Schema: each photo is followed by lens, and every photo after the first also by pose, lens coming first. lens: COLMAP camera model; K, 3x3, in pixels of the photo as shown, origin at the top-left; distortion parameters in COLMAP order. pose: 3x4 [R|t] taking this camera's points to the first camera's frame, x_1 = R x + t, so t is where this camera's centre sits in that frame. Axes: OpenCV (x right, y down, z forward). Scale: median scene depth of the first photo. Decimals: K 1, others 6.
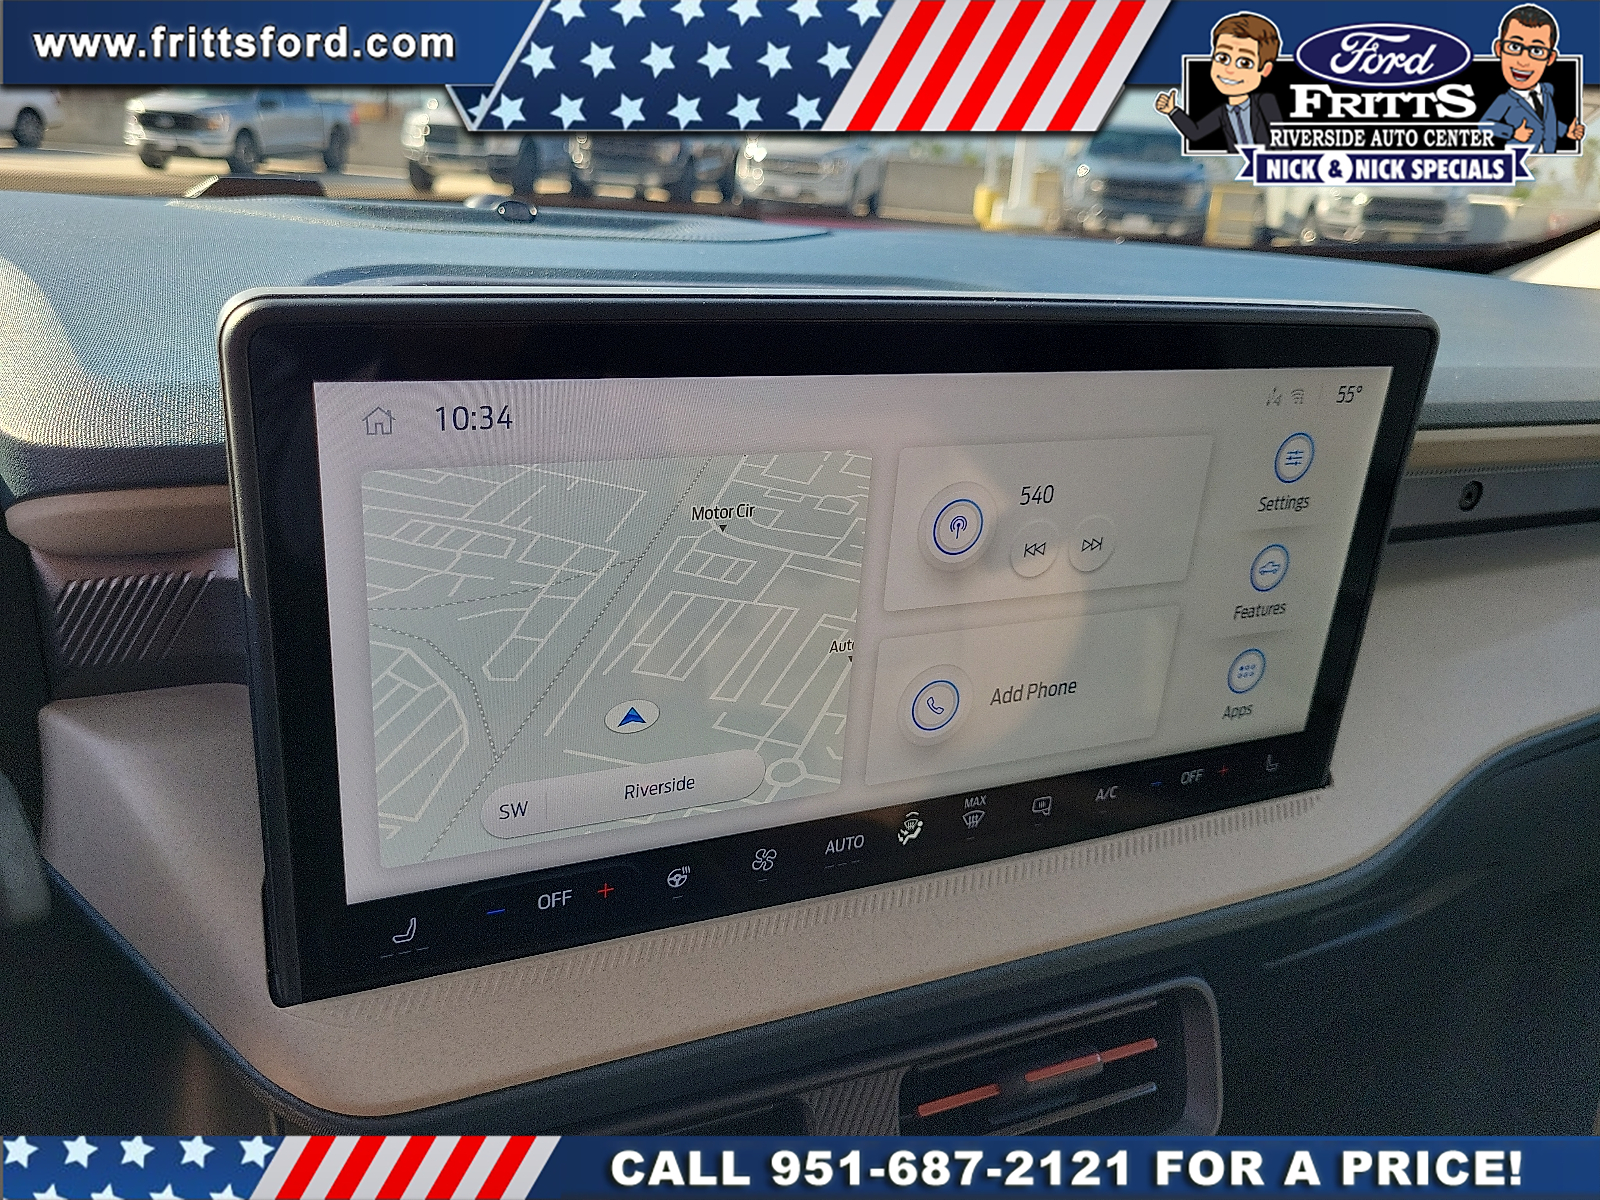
lens RADIAL K [[1156.1, 0, 778.4], [0, 1156.1, 594.8], [0, 0, 1]] dist [0.009808, -0.001869]
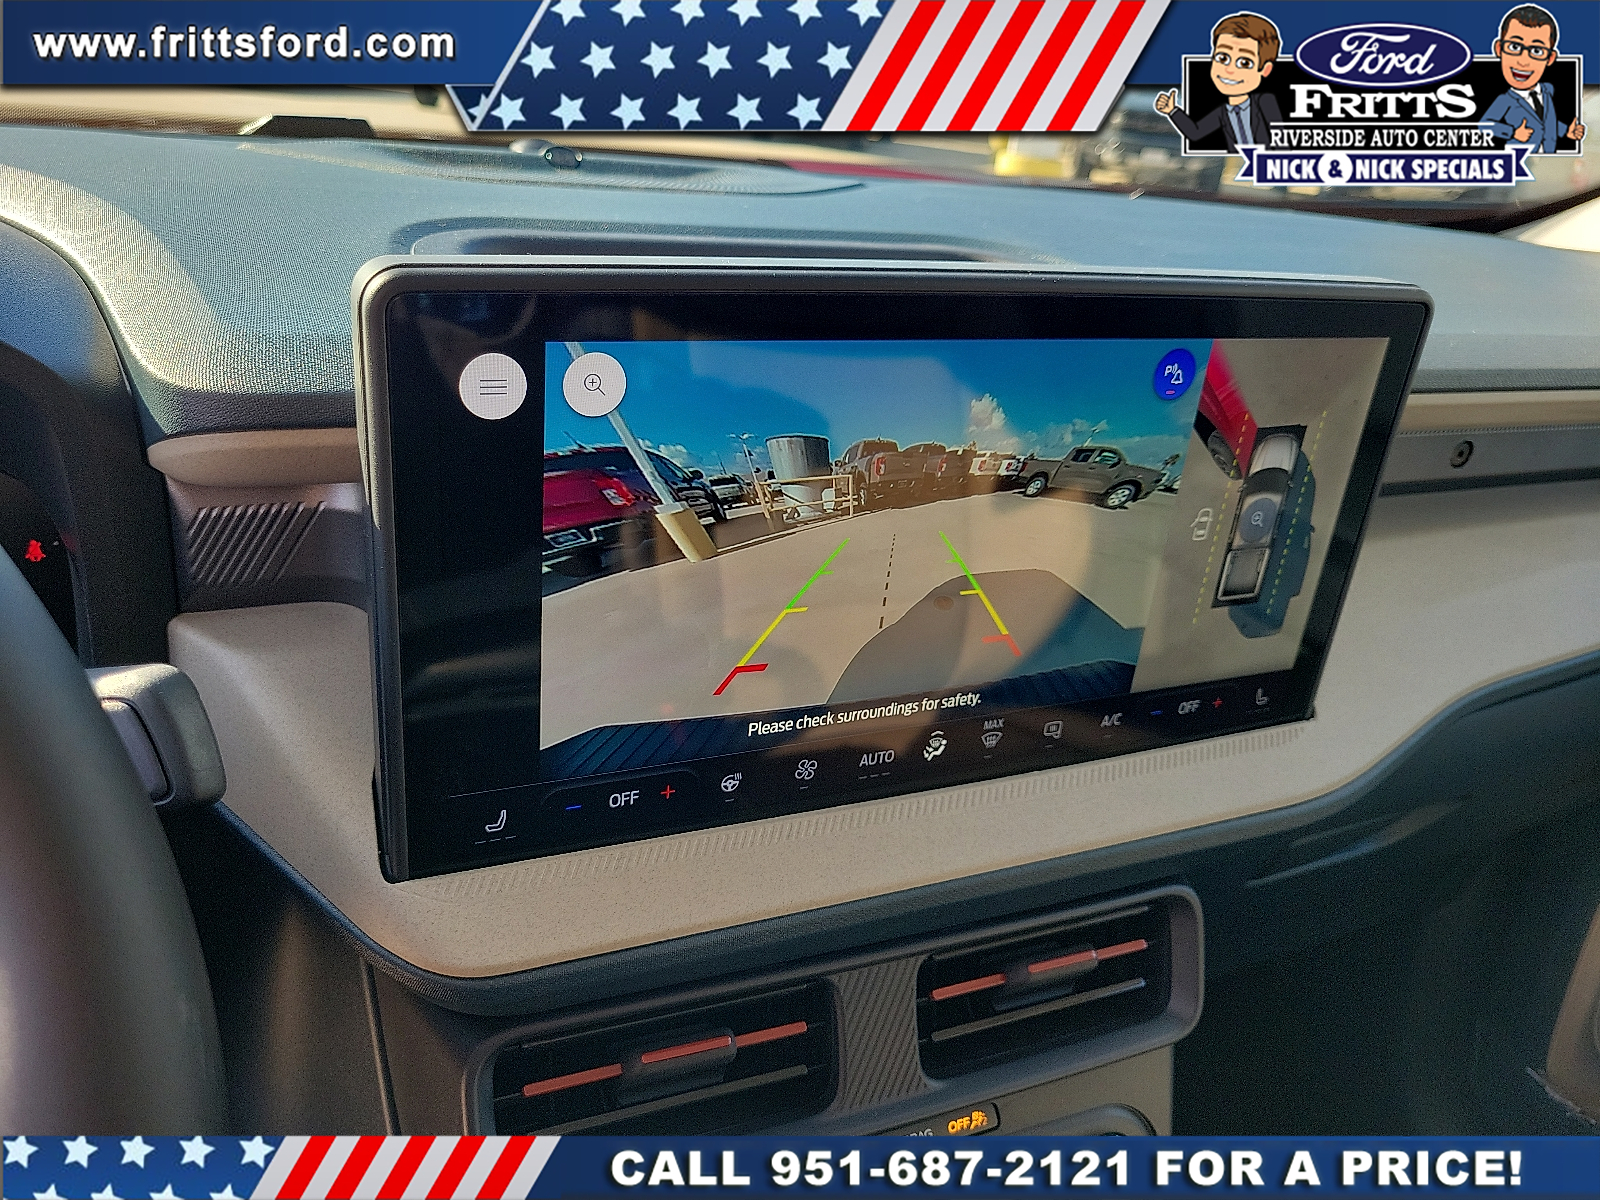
lens RADIAL K [[1156.1, 0, 778.4], [0, 1156.1, 594.8], [0, 0, 1]] dist [0.009808, -0.001869]
pose [[0.999732, 0.023140, -0.001027, -0.037747], [-0.023042, 0.998078, 0.057521, -0.004751], [0.002356, -0.057482, 0.998344, -0.103540]]
